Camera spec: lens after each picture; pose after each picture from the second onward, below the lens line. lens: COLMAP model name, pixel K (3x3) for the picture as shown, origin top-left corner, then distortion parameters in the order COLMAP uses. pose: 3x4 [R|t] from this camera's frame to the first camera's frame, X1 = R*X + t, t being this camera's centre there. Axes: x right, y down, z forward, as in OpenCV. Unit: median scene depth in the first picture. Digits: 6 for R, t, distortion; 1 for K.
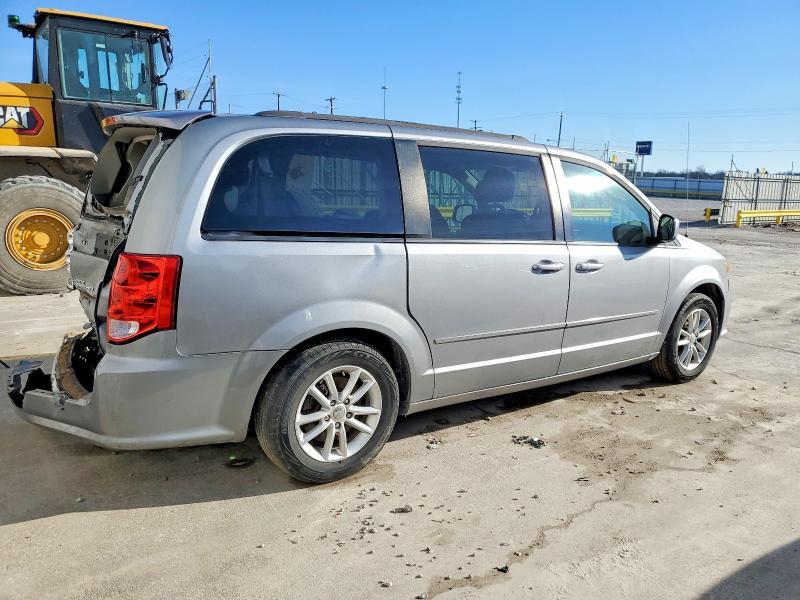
lens RADIAL K [[616.0, 0, 400.0], [0, 616.0, 300.0], [0, 0, 1]] dist [0.023895, -0.009700]
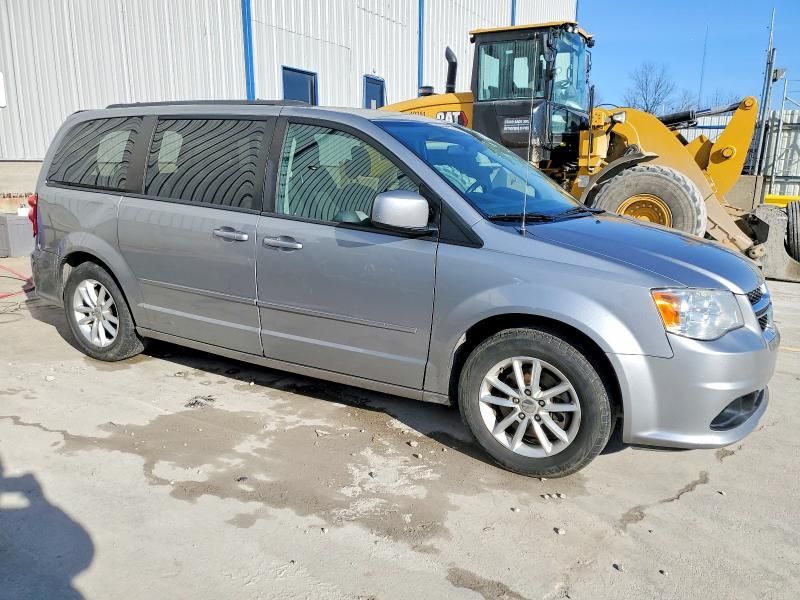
lens RADIAL K [[579.8, 0, 399.8], [0, 579.8, 300.1], [0, 0, 1]] dist [-0.007843, 0.000008]
pose [[0.448153, 0.185170, -0.874569, 0.603324], [-0.162677, 0.978870, 0.123893, -0.058806], [0.879031, 0.086749, 0.468806, 0.419271]]
